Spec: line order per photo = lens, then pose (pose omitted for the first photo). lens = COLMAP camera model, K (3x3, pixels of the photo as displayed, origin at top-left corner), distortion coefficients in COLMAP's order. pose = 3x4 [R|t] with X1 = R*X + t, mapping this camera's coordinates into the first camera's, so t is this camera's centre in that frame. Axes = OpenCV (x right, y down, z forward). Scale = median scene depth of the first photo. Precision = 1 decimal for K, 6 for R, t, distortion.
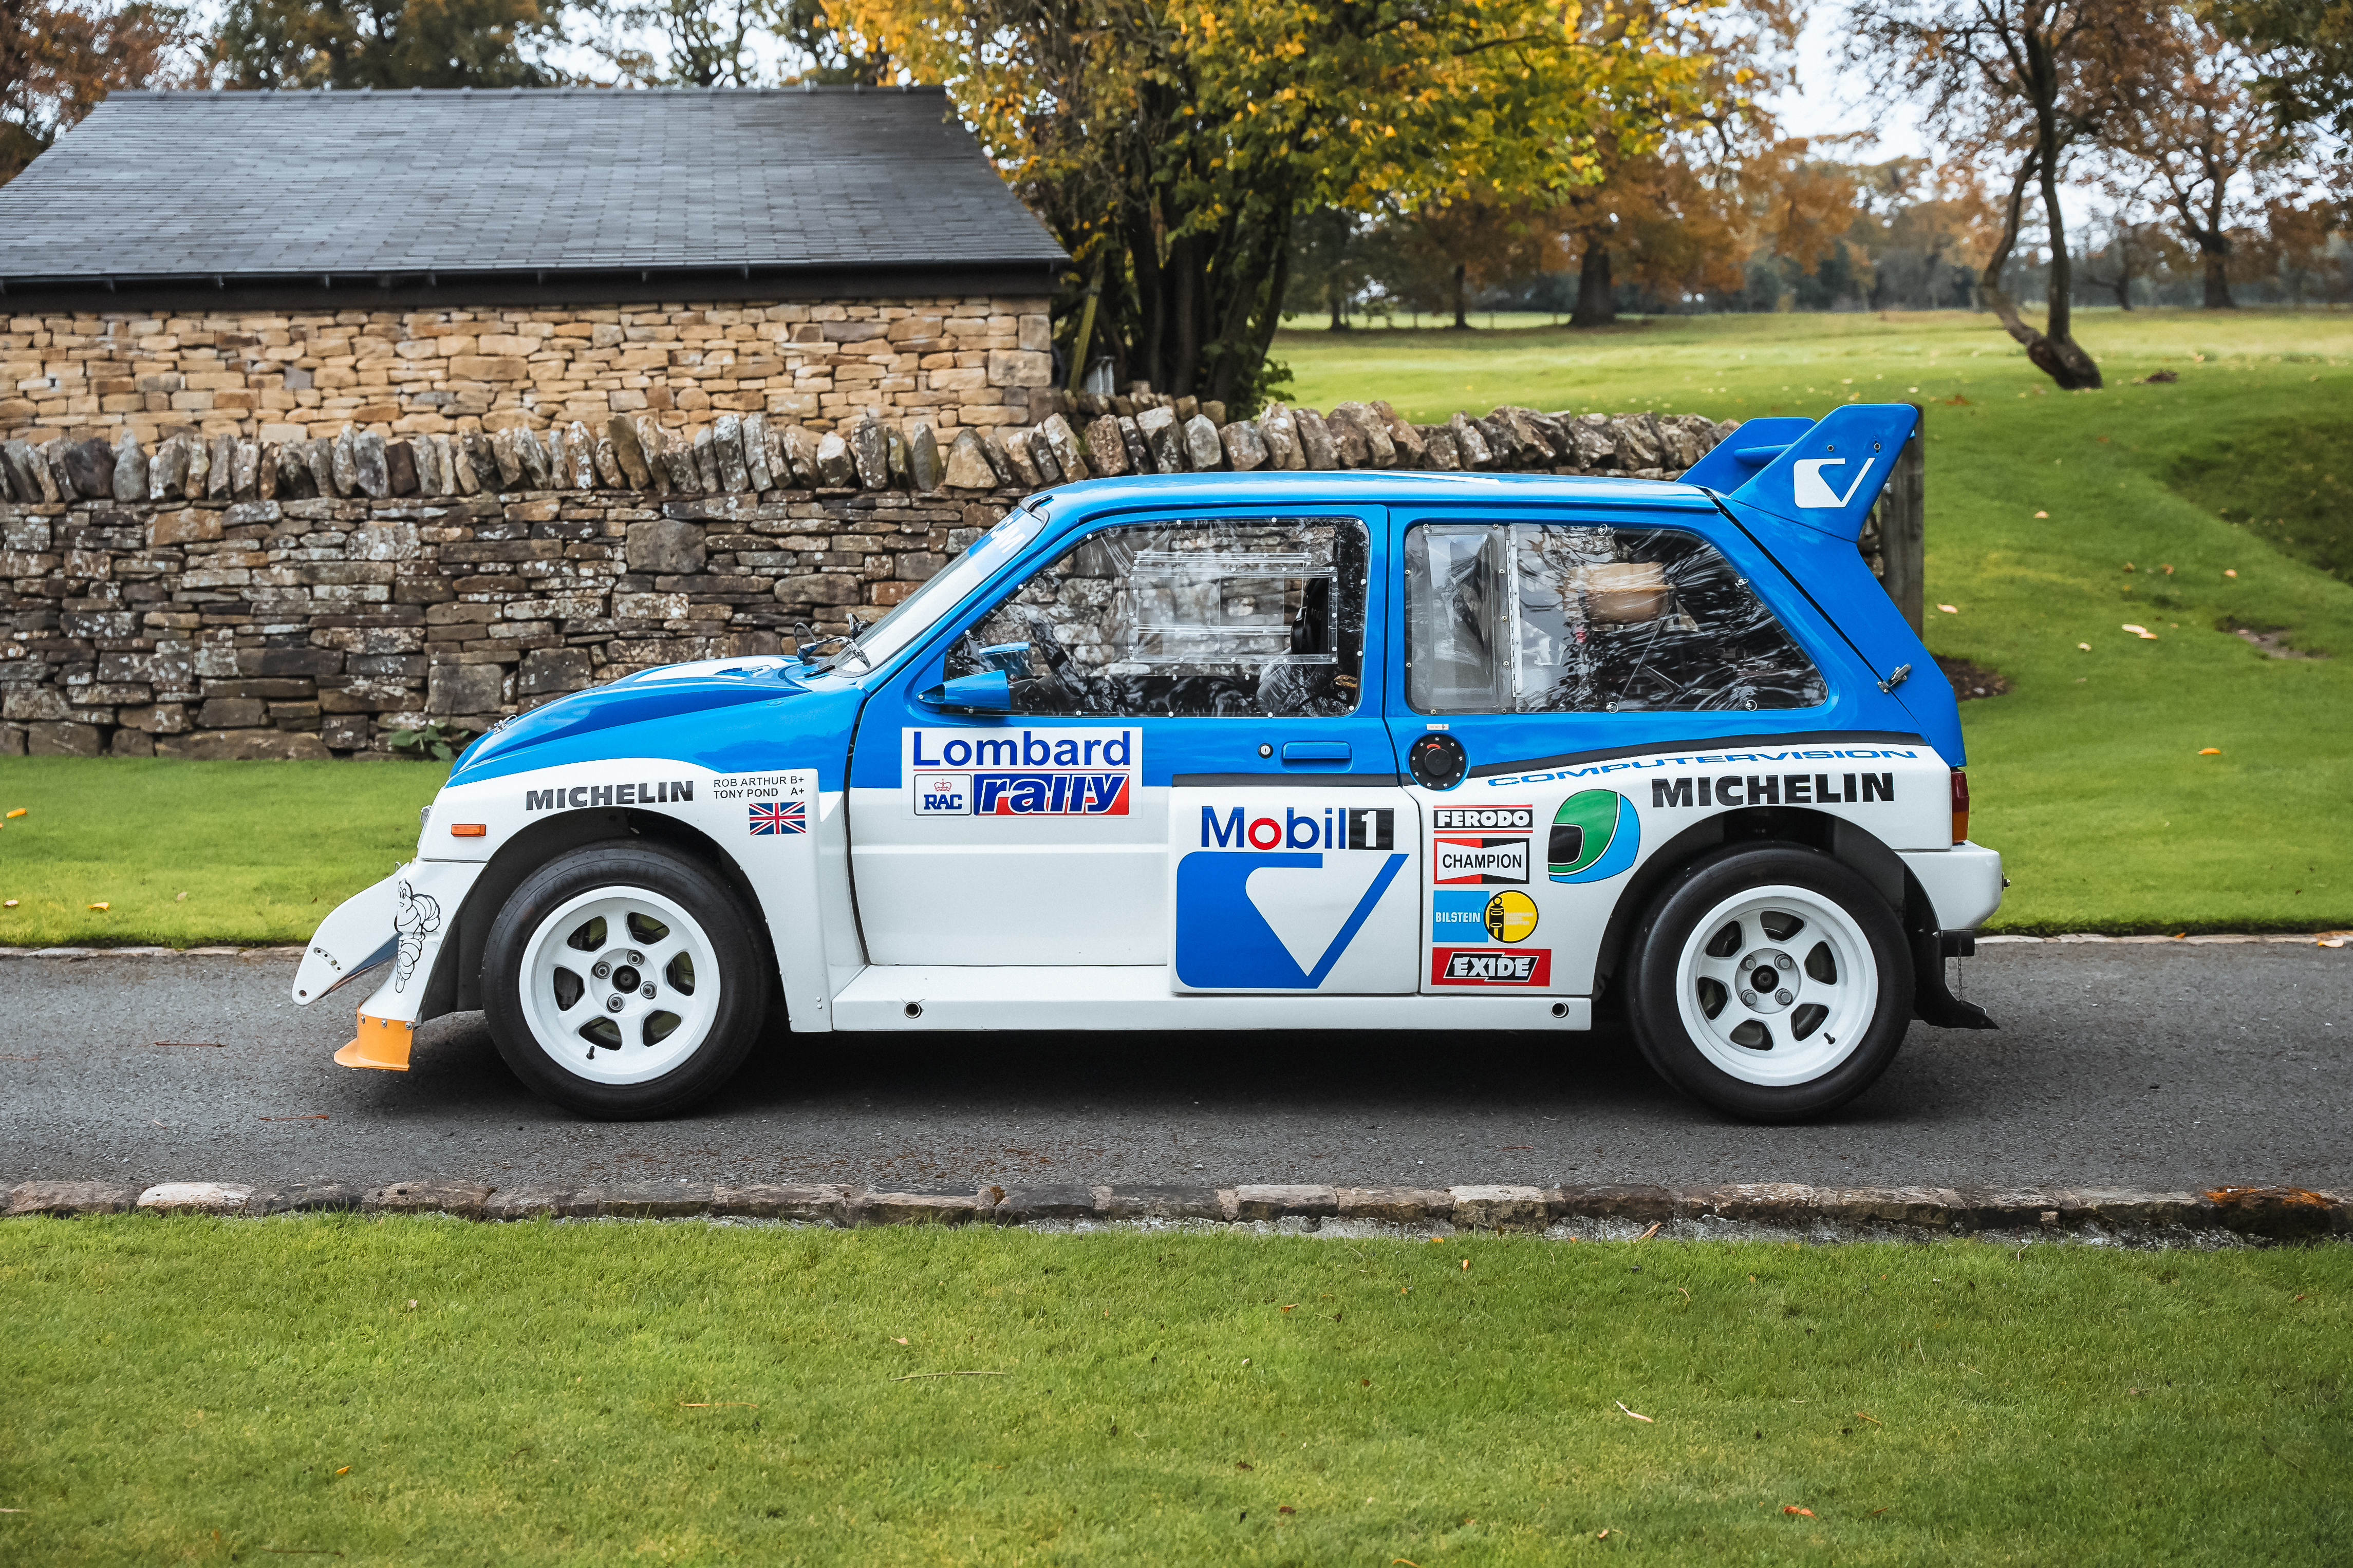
lens RADIAL K [[3334.9, 0, 1176.5], [0, 3334.9, 784.0], [0, 0, 1]] dist [0.019810, 0.074628]
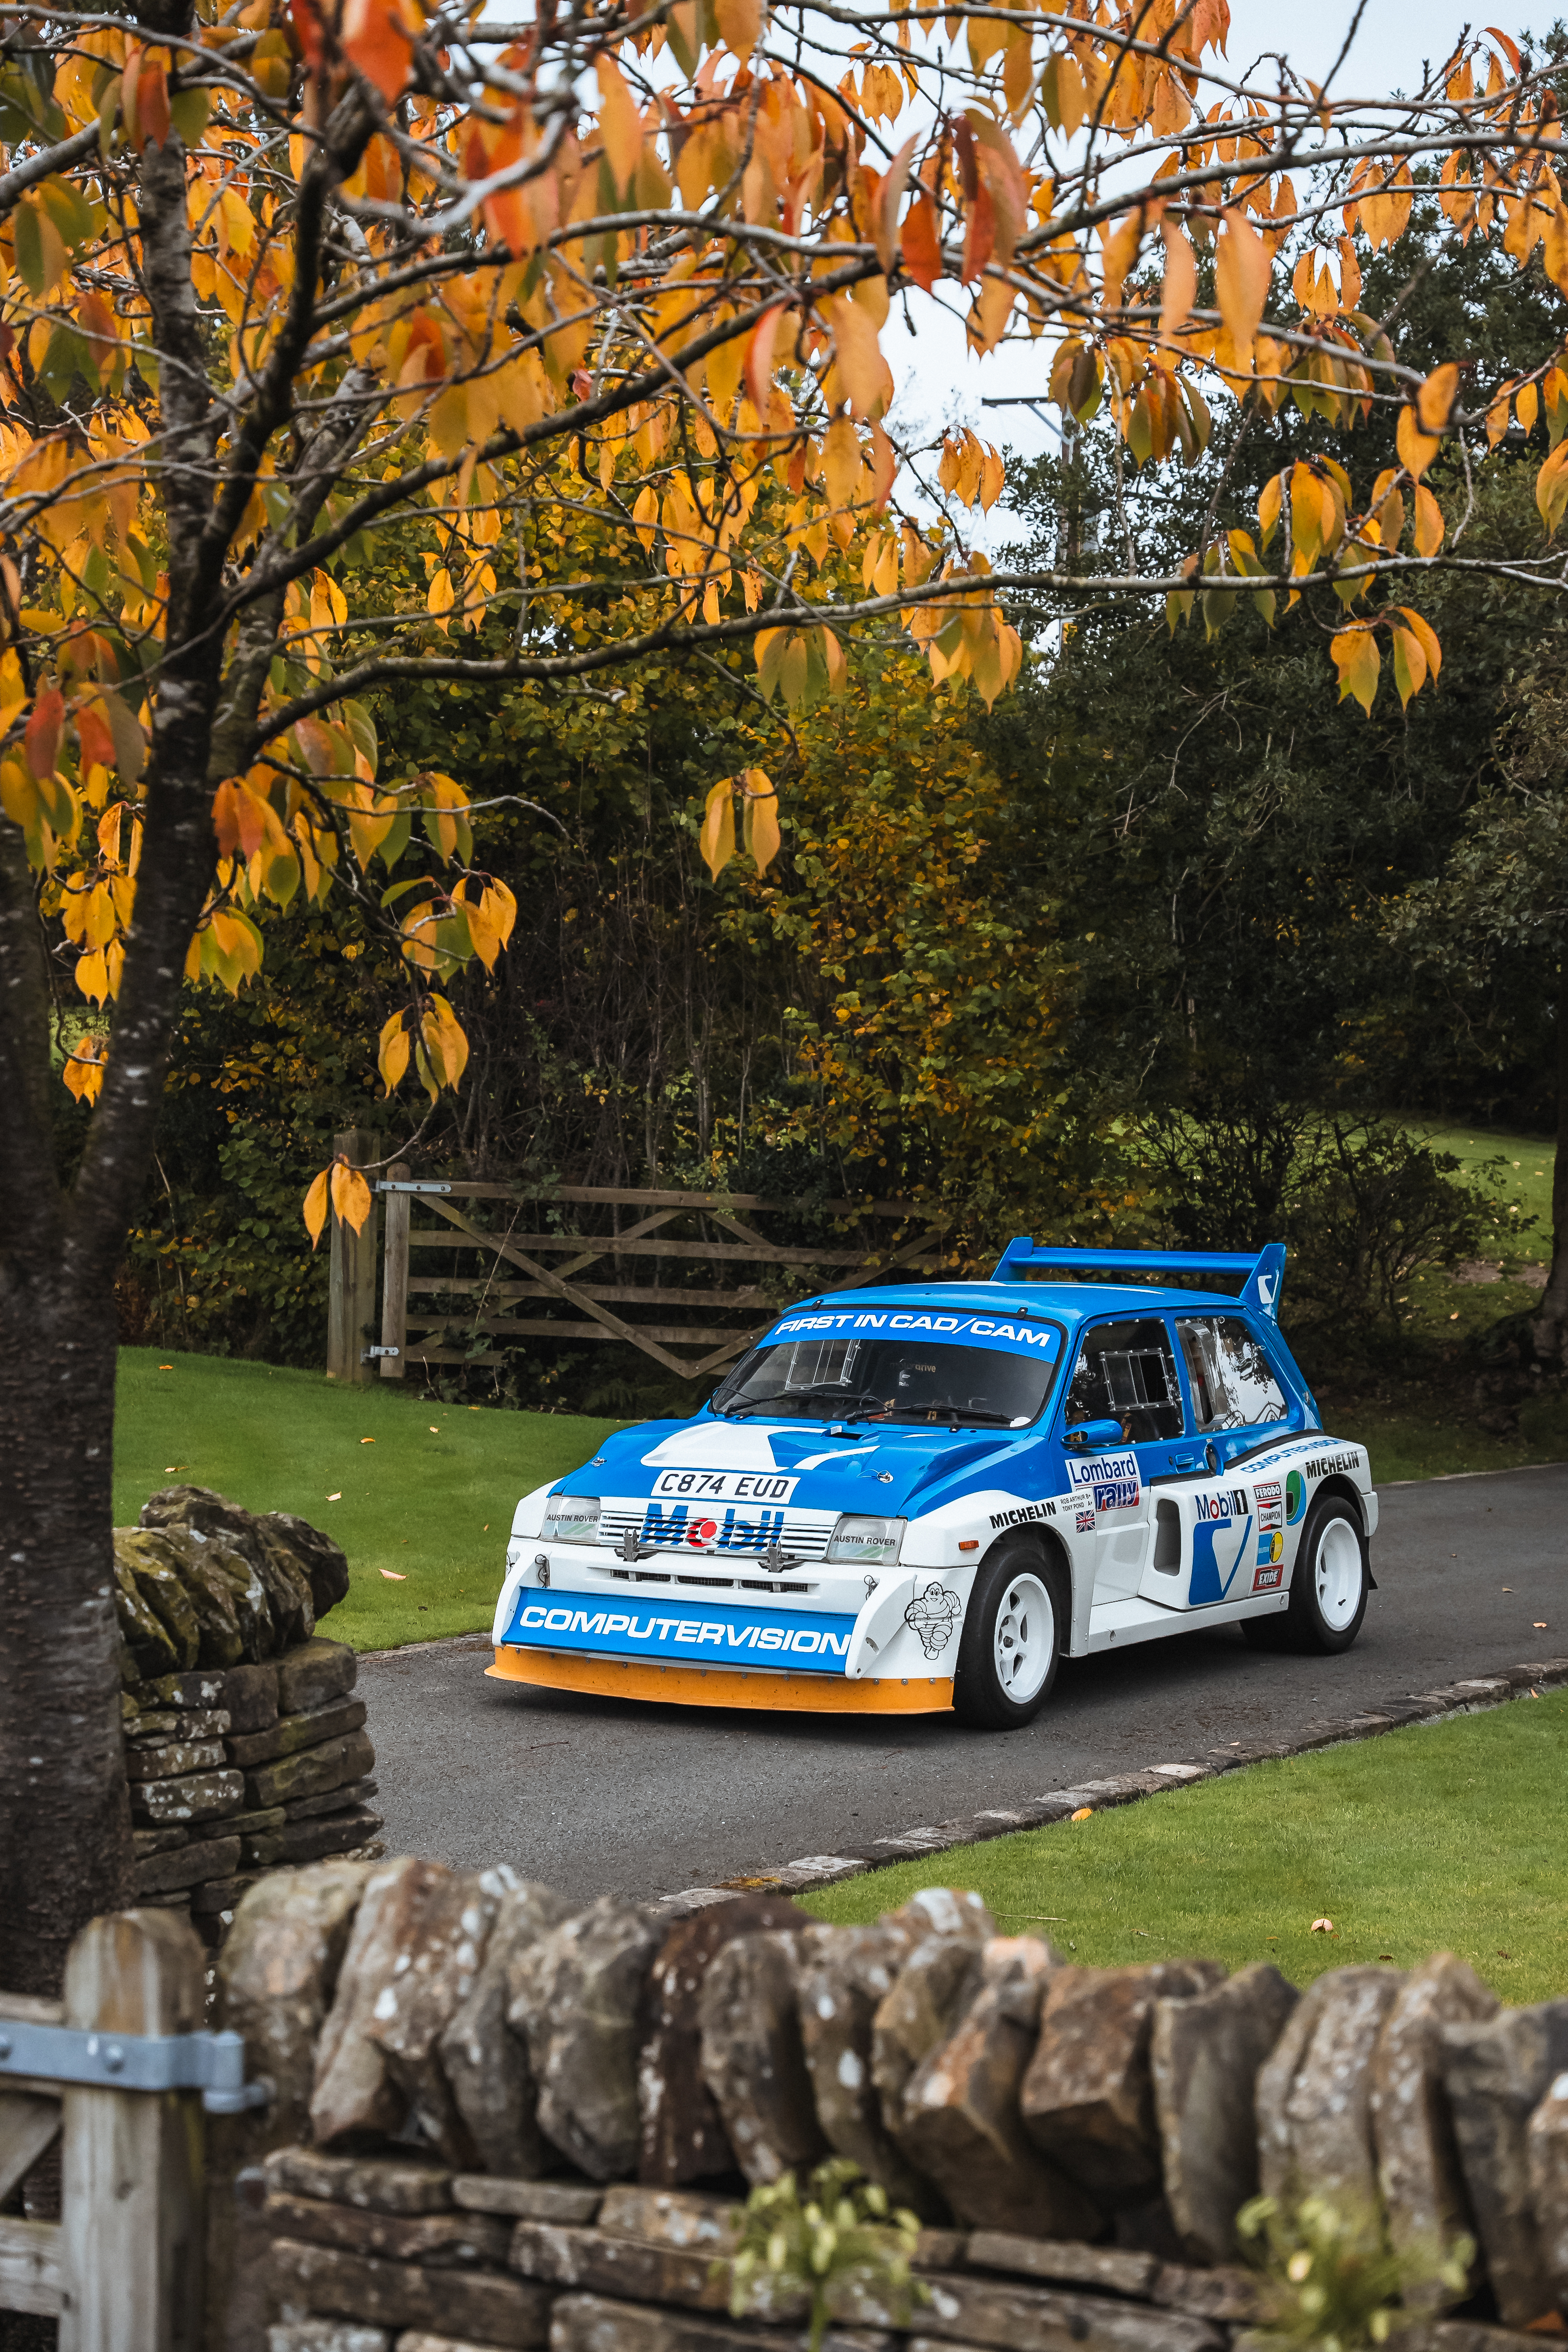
lens RADIAL K [[4062.9, 0, 772.7], [0, 4062.9, 1171.1], [0, 0, 1]] dist [0.047476, -0.012928]
pose [[0.520938, 0.000329, 0.853594, -0.933736], [0.056293, 0.997810, -0.034740, -0.049437], [-0.851736, 0.066149, 0.519778, 0.052089]]
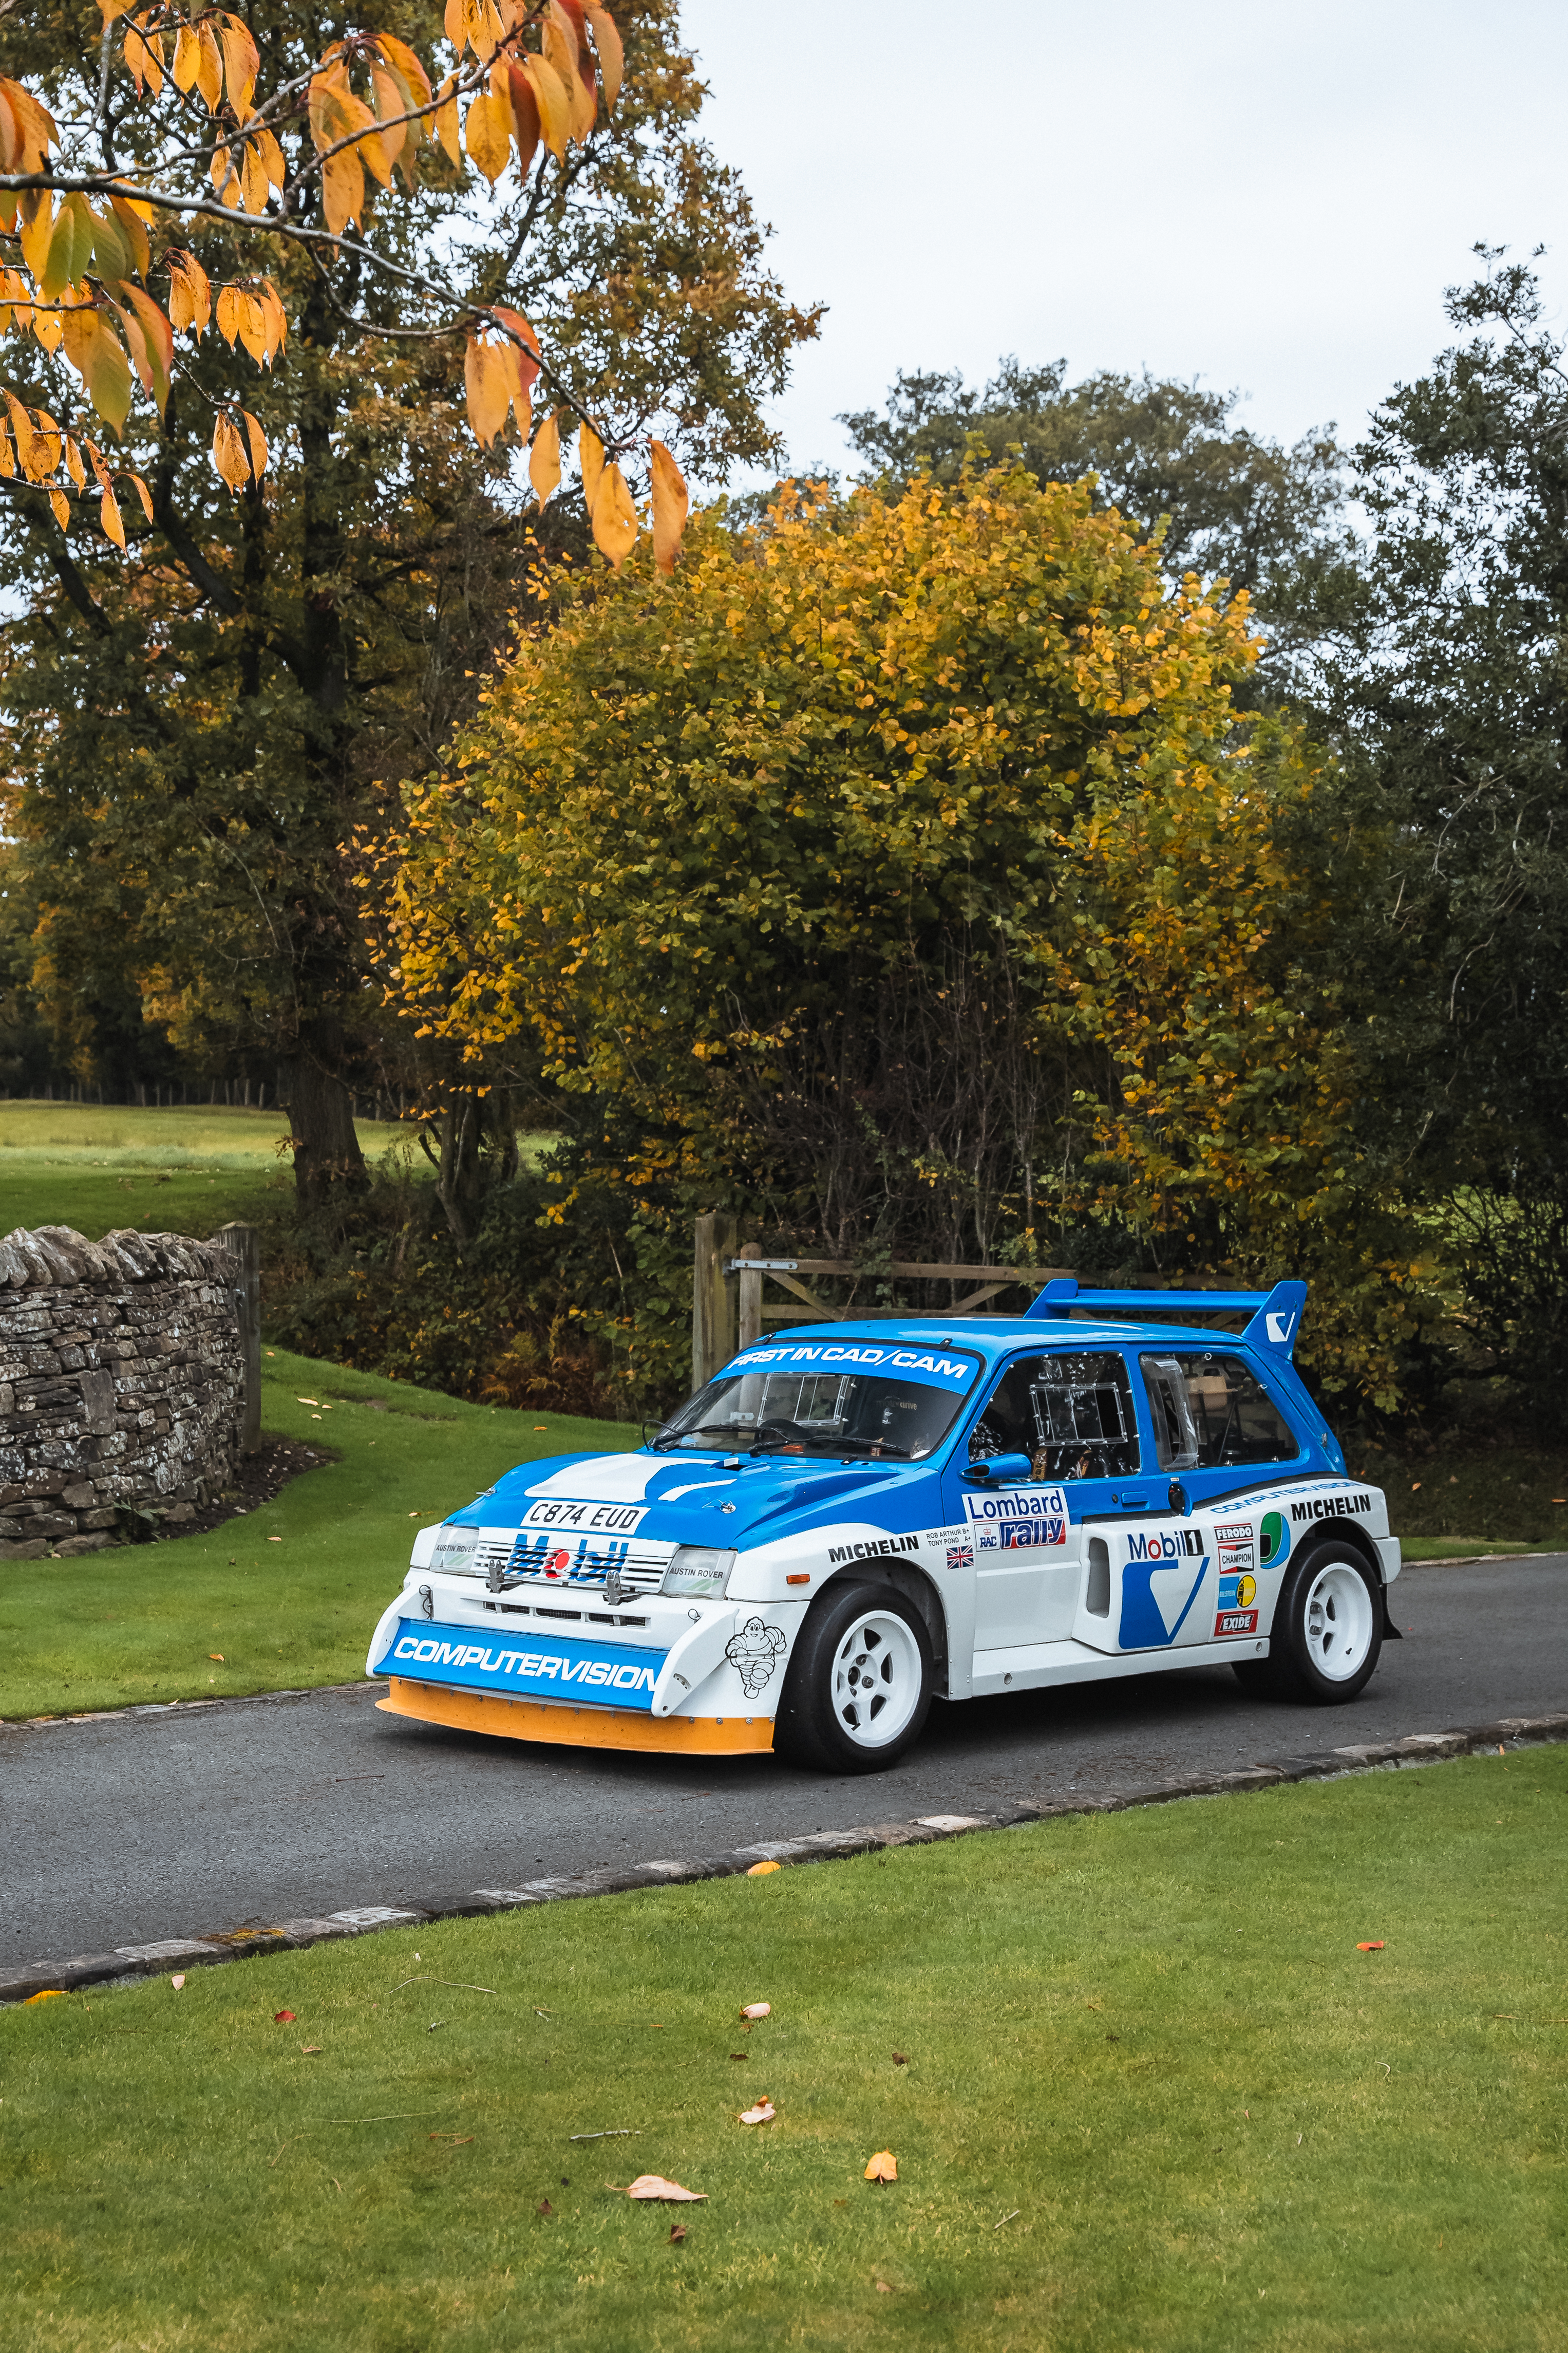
lens RADIAL K [[3362.5, 0, 784.0], [0, 3362.5, 1176.5], [0, 0, 1]] dist [0.022541, 0.037412]
pose [[0.692875, 0.023817, 0.720664, -0.646853], [0.052460, 0.995141, -0.083325, -0.019890], [-0.719147, 0.095540, 0.688259, -0.009566]]
